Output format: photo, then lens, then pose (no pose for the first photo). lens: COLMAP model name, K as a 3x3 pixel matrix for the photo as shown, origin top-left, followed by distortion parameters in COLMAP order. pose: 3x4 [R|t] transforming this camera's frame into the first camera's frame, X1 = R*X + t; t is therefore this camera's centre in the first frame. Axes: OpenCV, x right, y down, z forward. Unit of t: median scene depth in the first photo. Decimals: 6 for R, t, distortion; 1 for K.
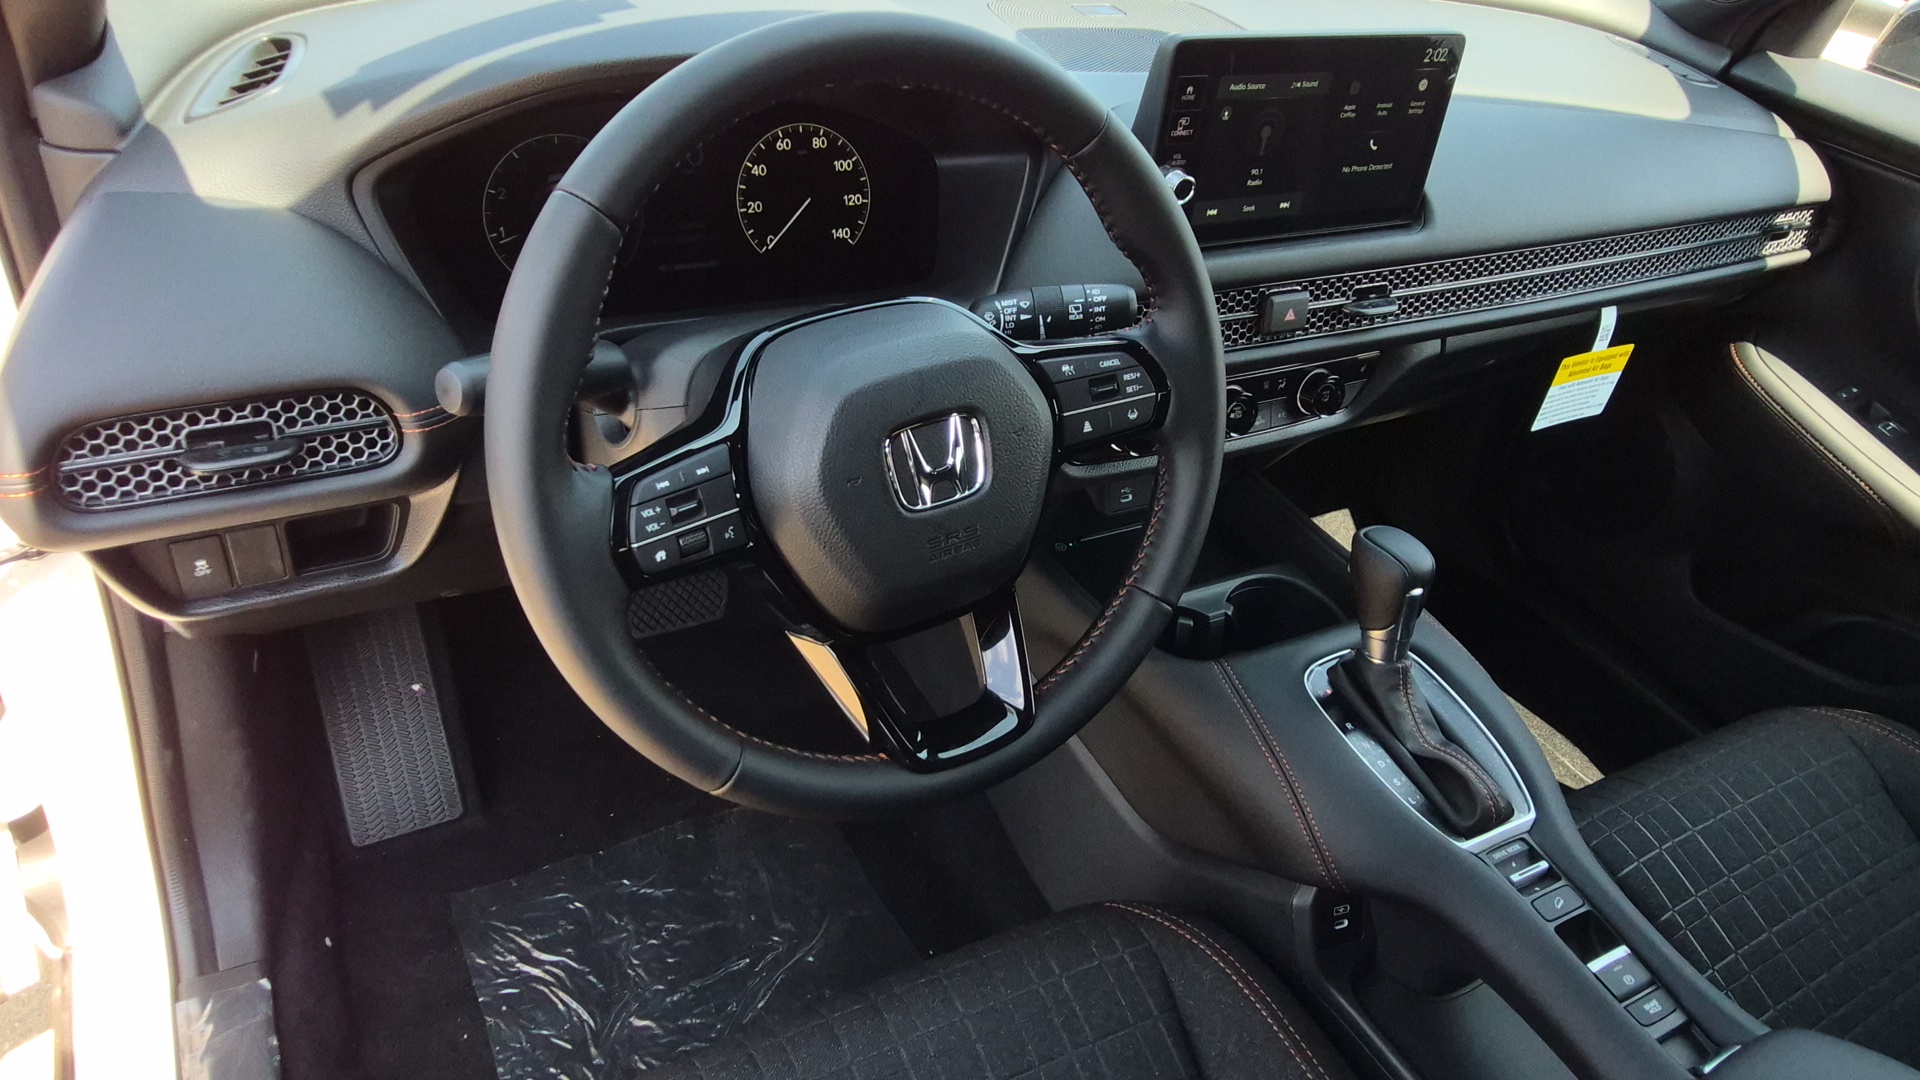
lens RADIAL K [[1263.4, 0, 969.7], [0, 1263.4, 526.5], [0, 0, 1]] dist [-0.002936, 0.000105]
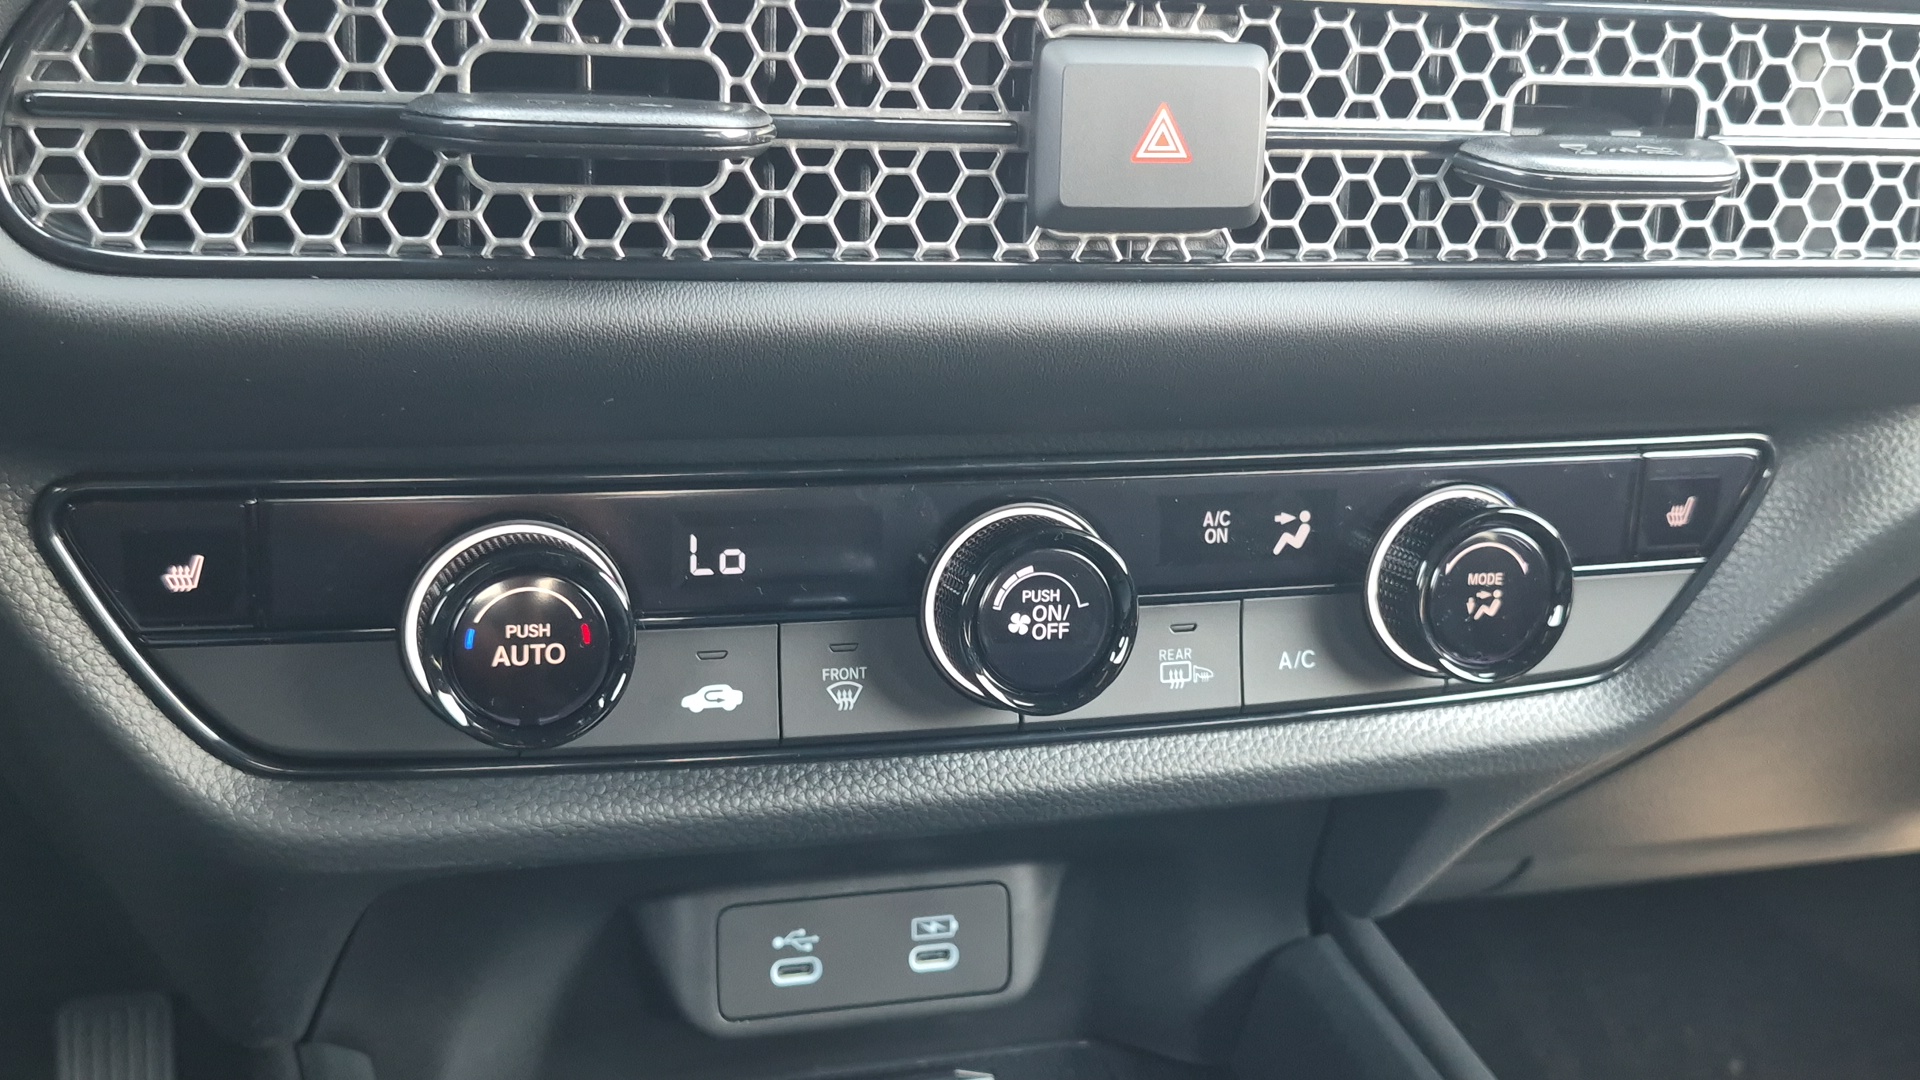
lens RADIAL K [[2204.1, 0, 960.0], [0, 2204.1, 540.0], [0, 0, 1]] dist [0.207569, -0.582752]
pose [[0.982276, 0.037092, -0.183735, 0.292749], [-0.080575, 0.968595, -0.235226, -0.004111], [0.169240, 0.245861, 0.954416, 0.638628]]
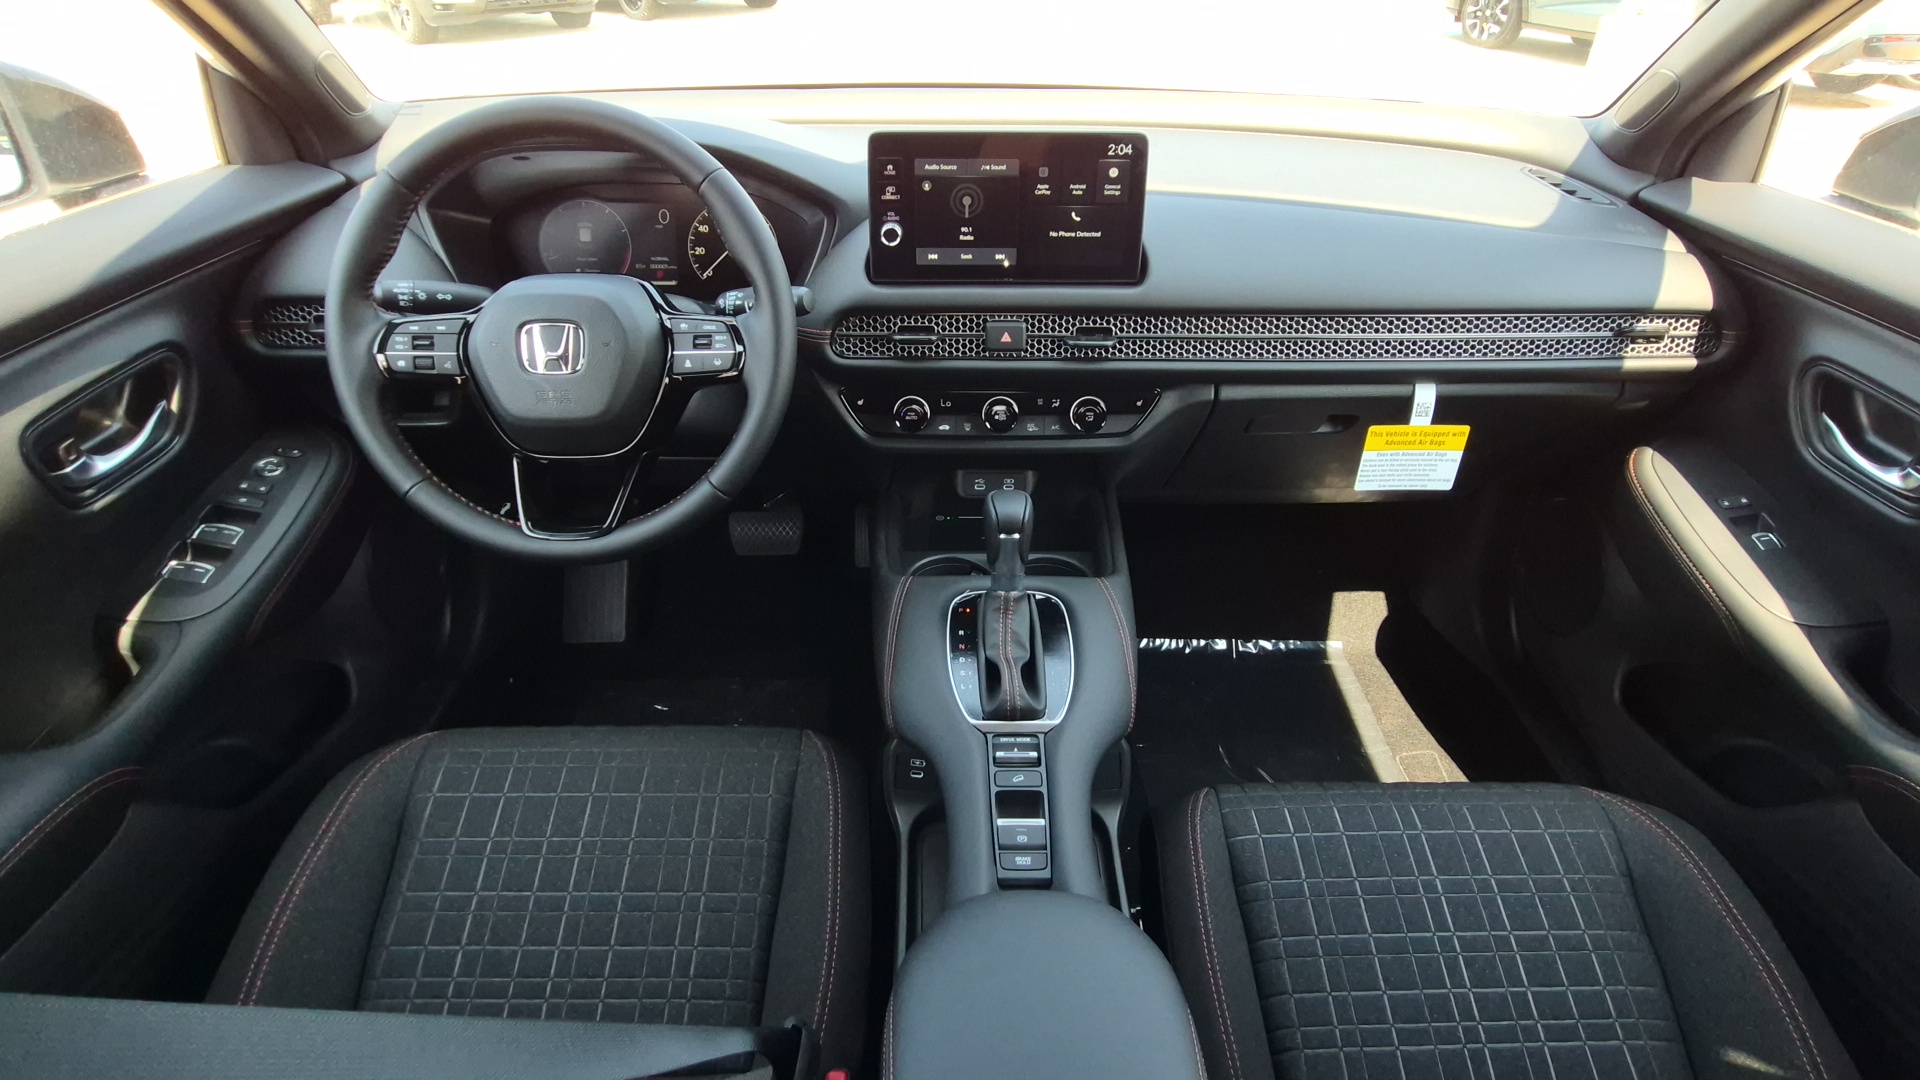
lens RADIAL K [[1003.4, 0, 964.9], [0, 1003.4, 526.8], [0, 0, 1]] dist [-0.005274, -0.001265]
pose [[0.875895, 0.139092, -0.462018, 0.745149], [-0.189765, 0.979688, -0.064820, 0.112047], [0.443618, 0.144450, 0.884498, 0.048497]]
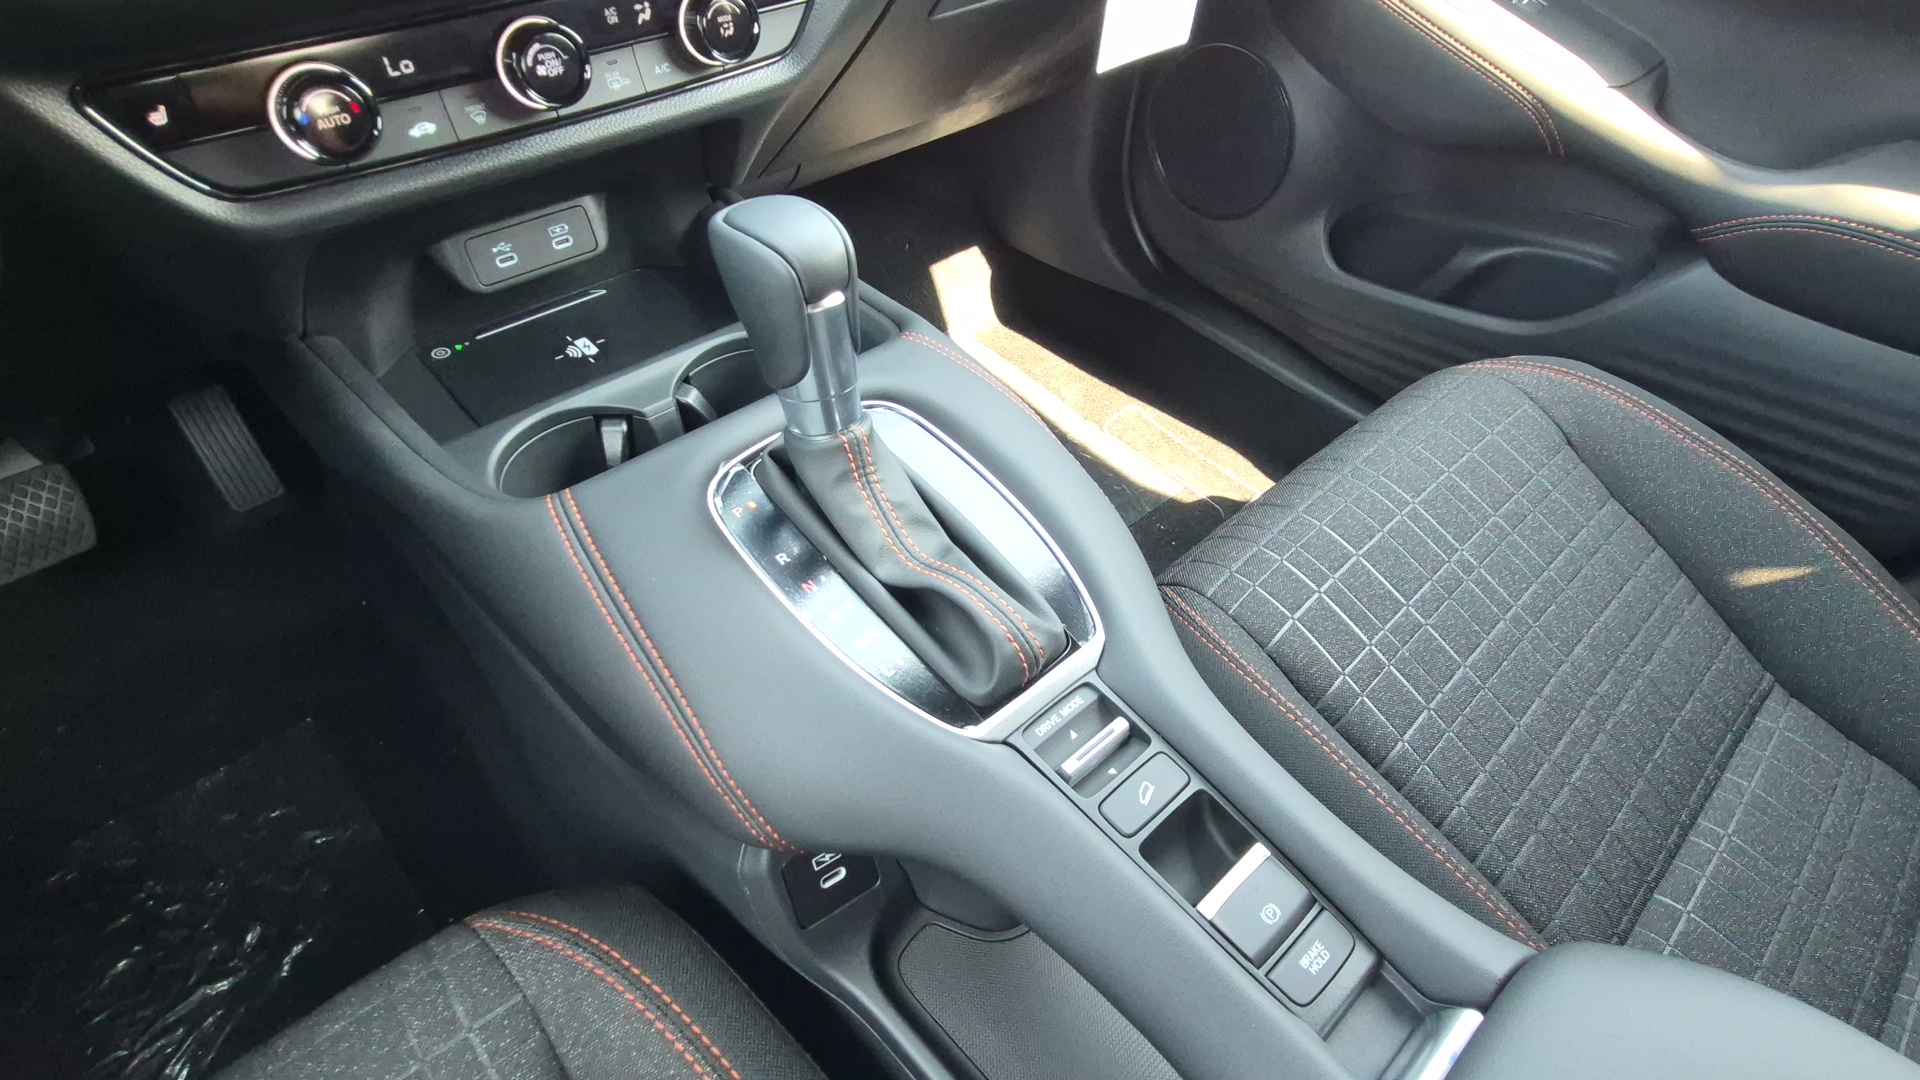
lens RADIAL K [[1003.4, 0, 964.9], [0, 1003.4, 526.8], [0, 0, 1]] dist [-0.005274, -0.001265]
pose [[0.967374, -0.223274, 0.119736, 0.315919], [0.197158, 0.960234, 0.197683, 0.066363], [-0.159112, -0.167626, 0.972926, 0.518765]]
